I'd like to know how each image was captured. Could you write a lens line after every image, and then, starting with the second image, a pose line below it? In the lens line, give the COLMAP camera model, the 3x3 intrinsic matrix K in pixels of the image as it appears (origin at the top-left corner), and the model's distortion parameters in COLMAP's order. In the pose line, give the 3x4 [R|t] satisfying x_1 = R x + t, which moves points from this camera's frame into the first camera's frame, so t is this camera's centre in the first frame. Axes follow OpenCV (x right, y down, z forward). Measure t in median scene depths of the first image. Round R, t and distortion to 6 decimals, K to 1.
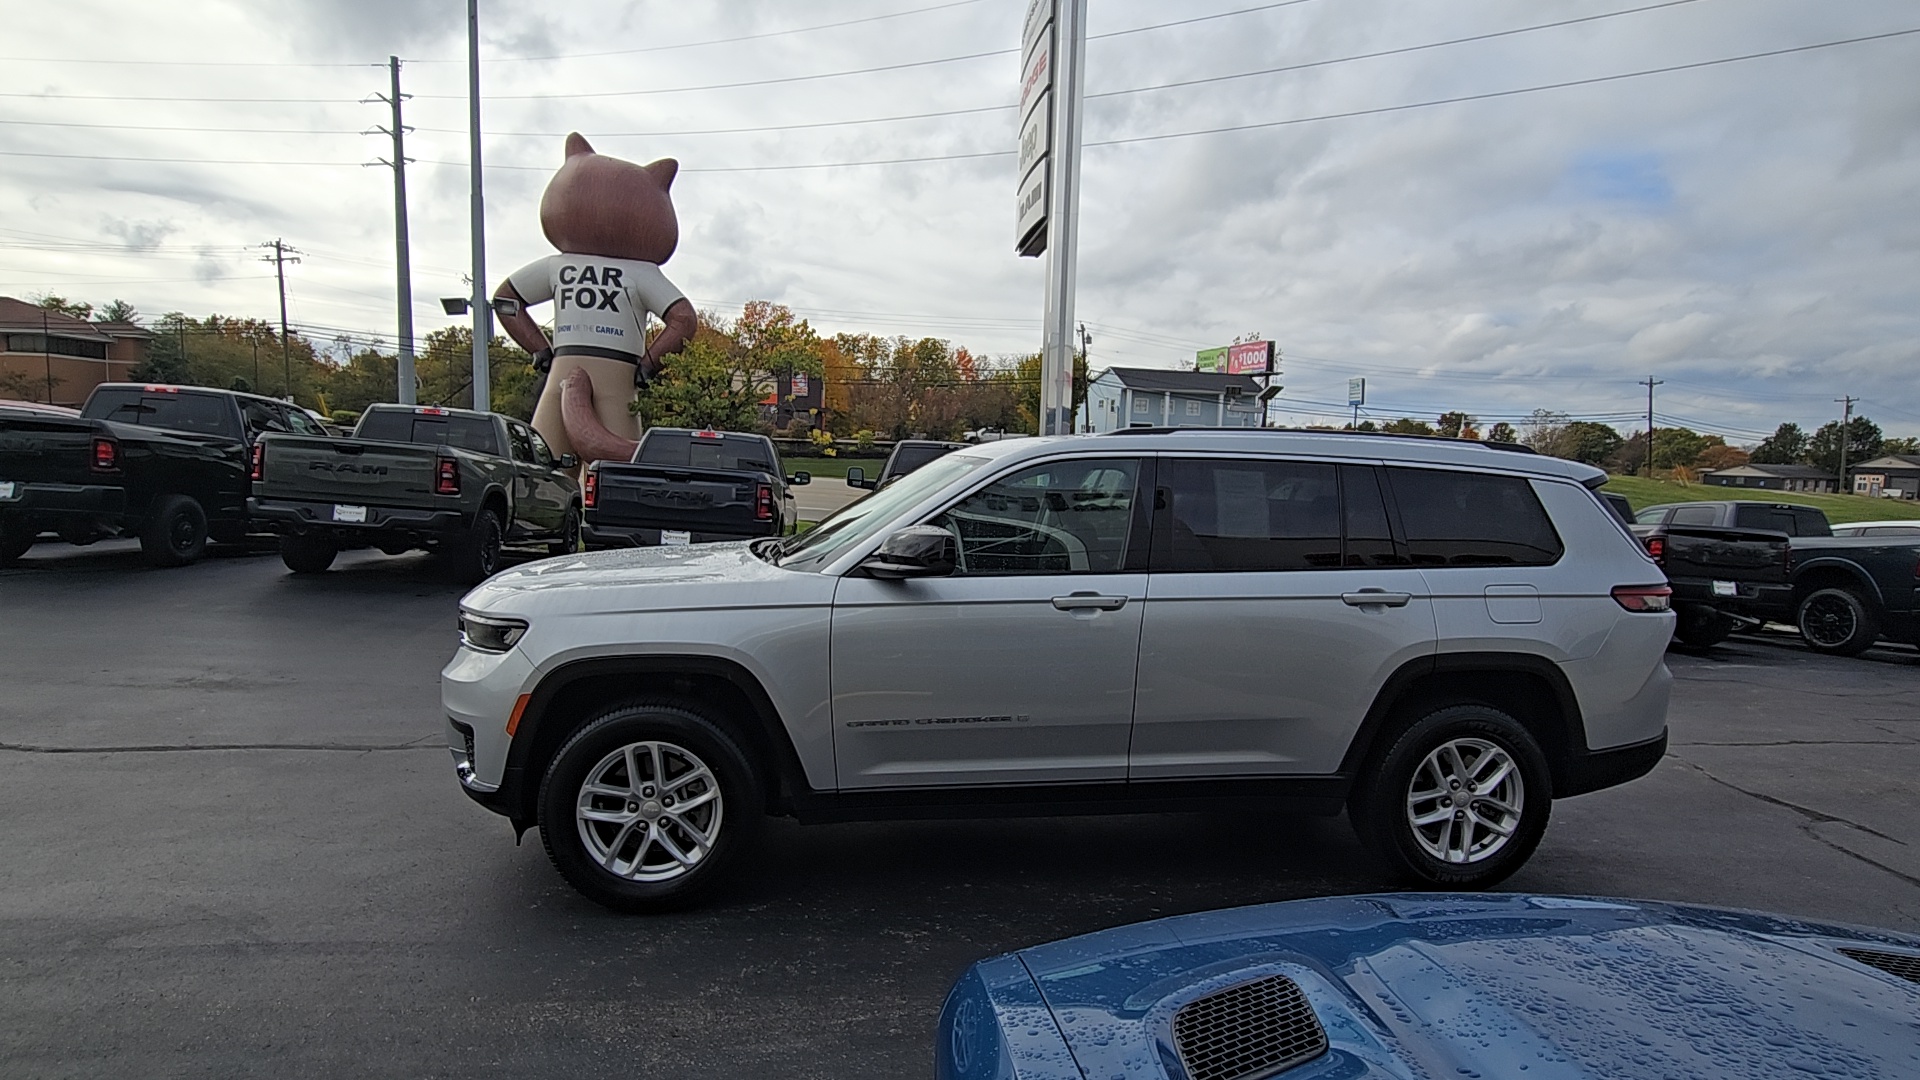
lens RADIAL K [[972.4, 0, 952.5], [0, 972.4, 553.0], [0, 0, 1]] dist [0.000511, -0.000394]
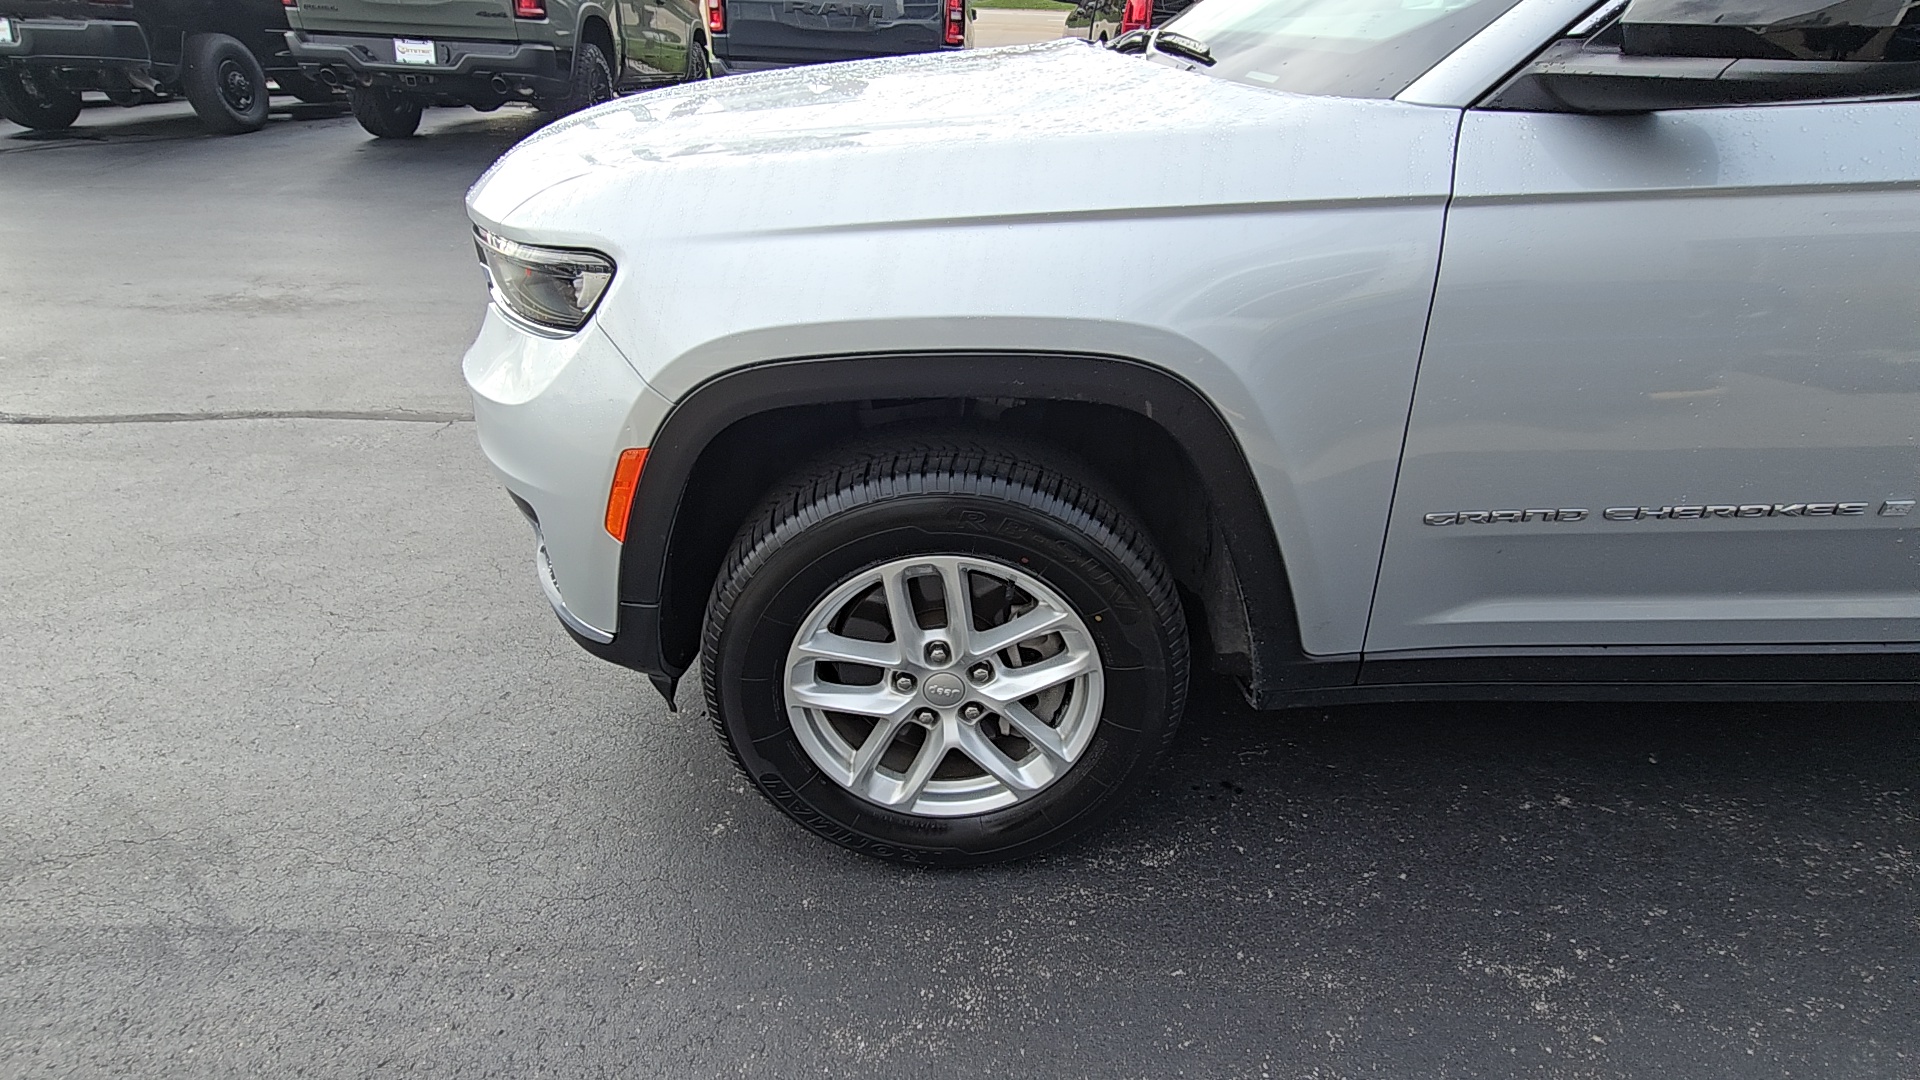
lens RADIAL K [[972.4, 0, 952.5], [0, 972.4, 553.0], [0, 0, 1]] dist [0.000511, -0.000394]
pose [[0.989637, 0.040784, -0.137677, -0.237977], [0.020388, 0.909192, 0.415877, 0.020532], [0.142136, -0.414374, 0.898939, 0.601011]]
